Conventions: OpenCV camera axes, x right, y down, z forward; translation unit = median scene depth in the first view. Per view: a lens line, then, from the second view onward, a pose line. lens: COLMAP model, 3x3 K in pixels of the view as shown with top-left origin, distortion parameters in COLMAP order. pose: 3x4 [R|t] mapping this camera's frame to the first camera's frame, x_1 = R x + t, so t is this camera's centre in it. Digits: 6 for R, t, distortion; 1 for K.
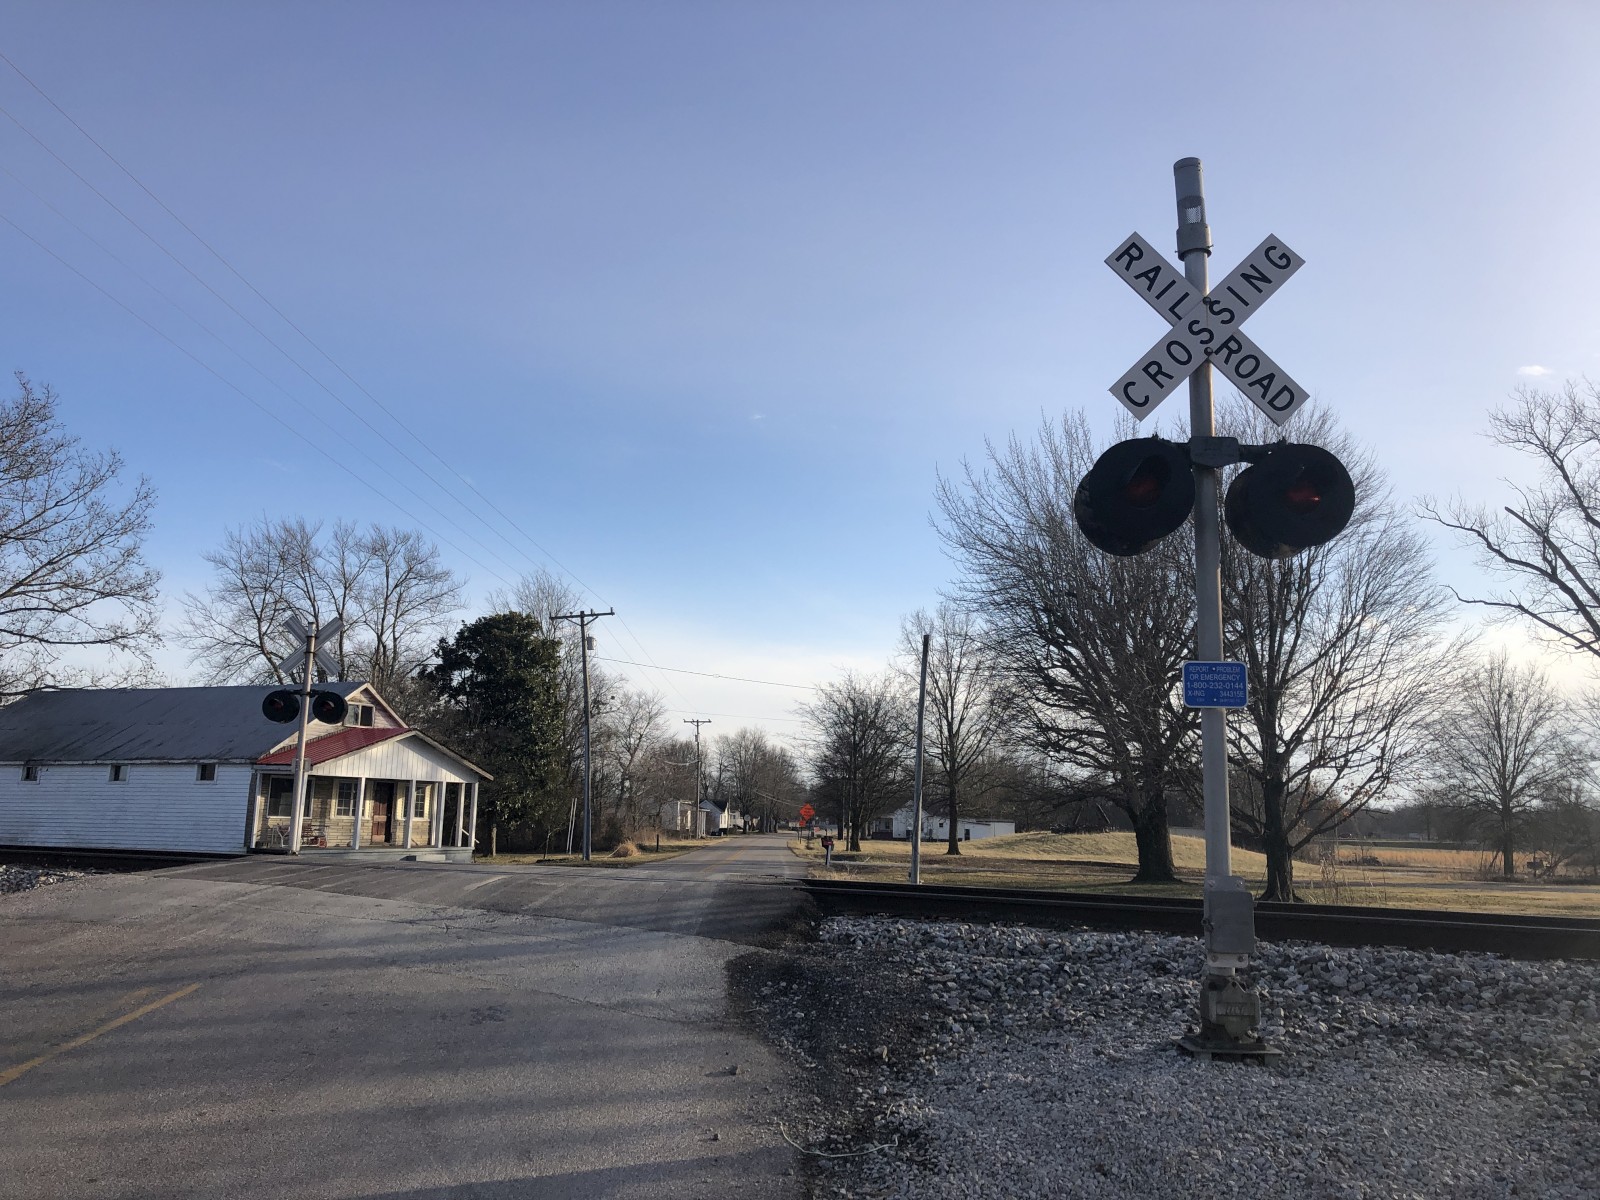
lens RADIAL K [[1279.9, 0, 804.6], [0, 1279.9, 581.5], [0, 0, 1]] dist [0.047381, -0.045159]
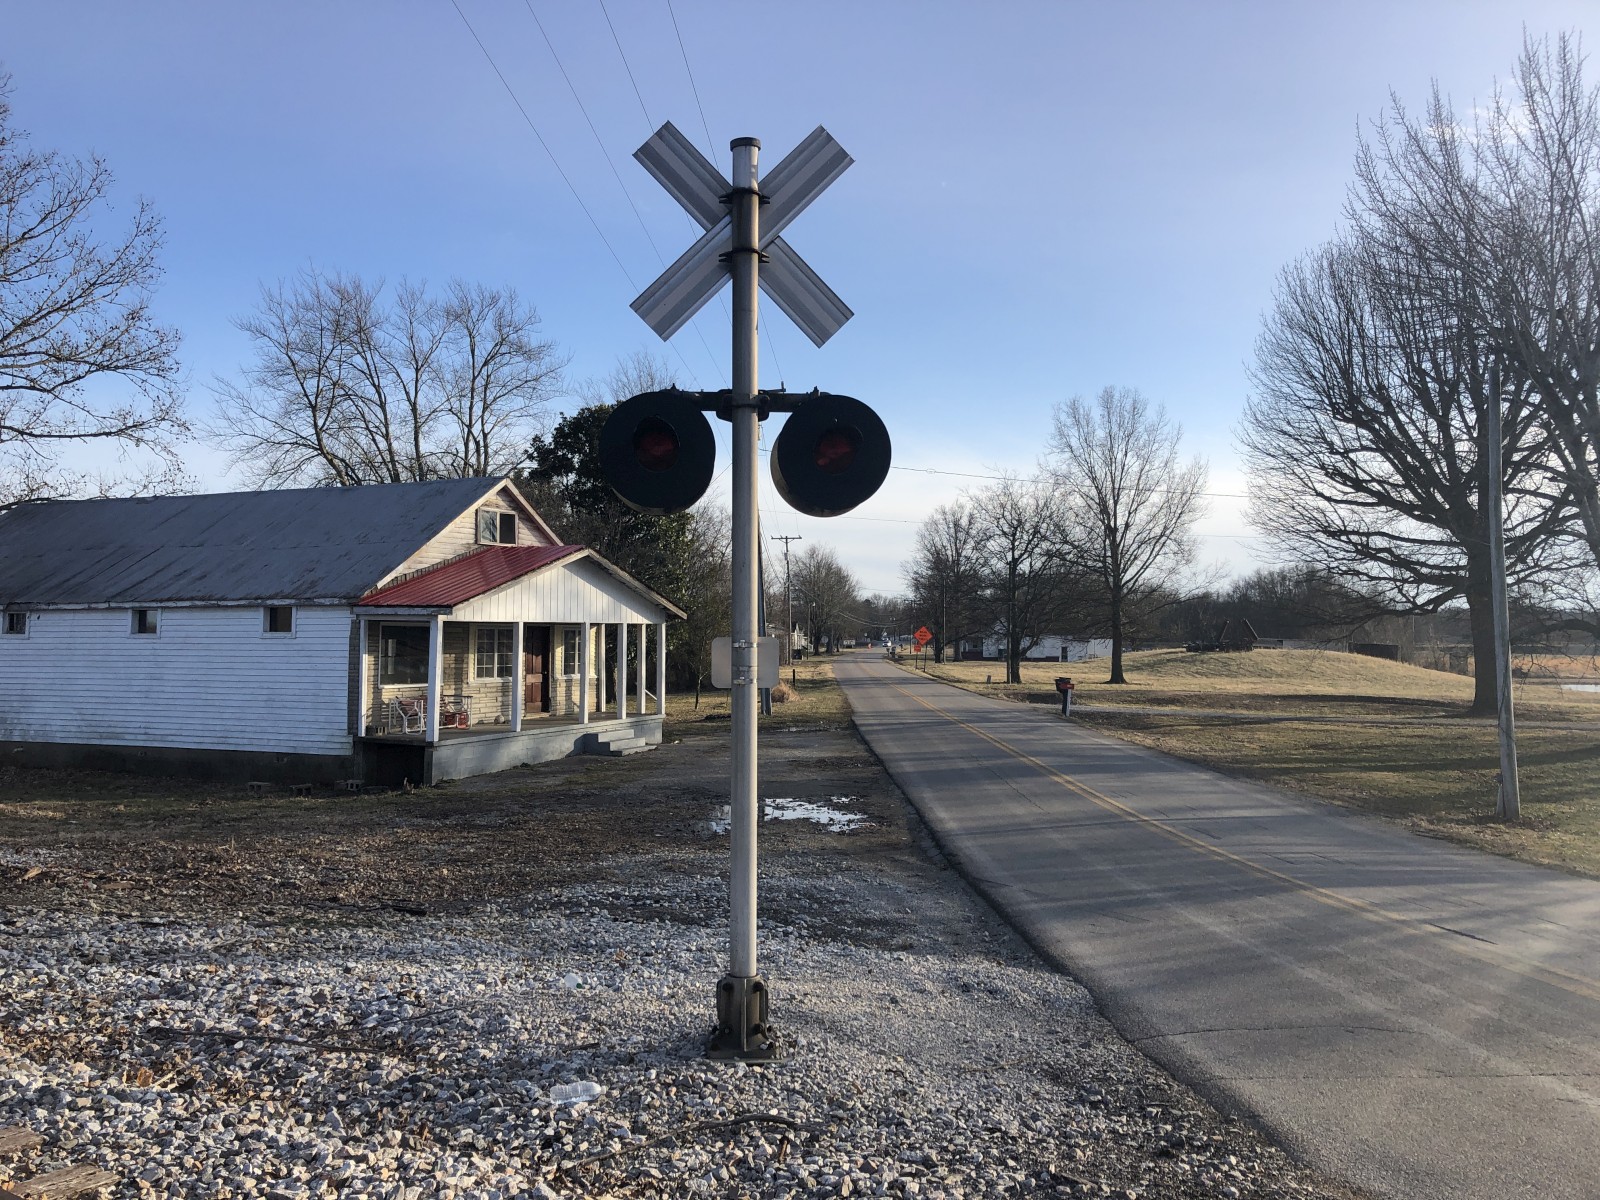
lens RADIAL K [[1273.2, 0, 794.9], [0, 1273.2, 581.3], [0, 0, 1]] dist [0.040404, -0.046731]
pose [[0.999526, -0.020193, -0.023238, -0.183283], [0.023292, 0.989607, 0.141901, 0.042988], [0.020131, -0.142375, 0.989608, 0.361741]]
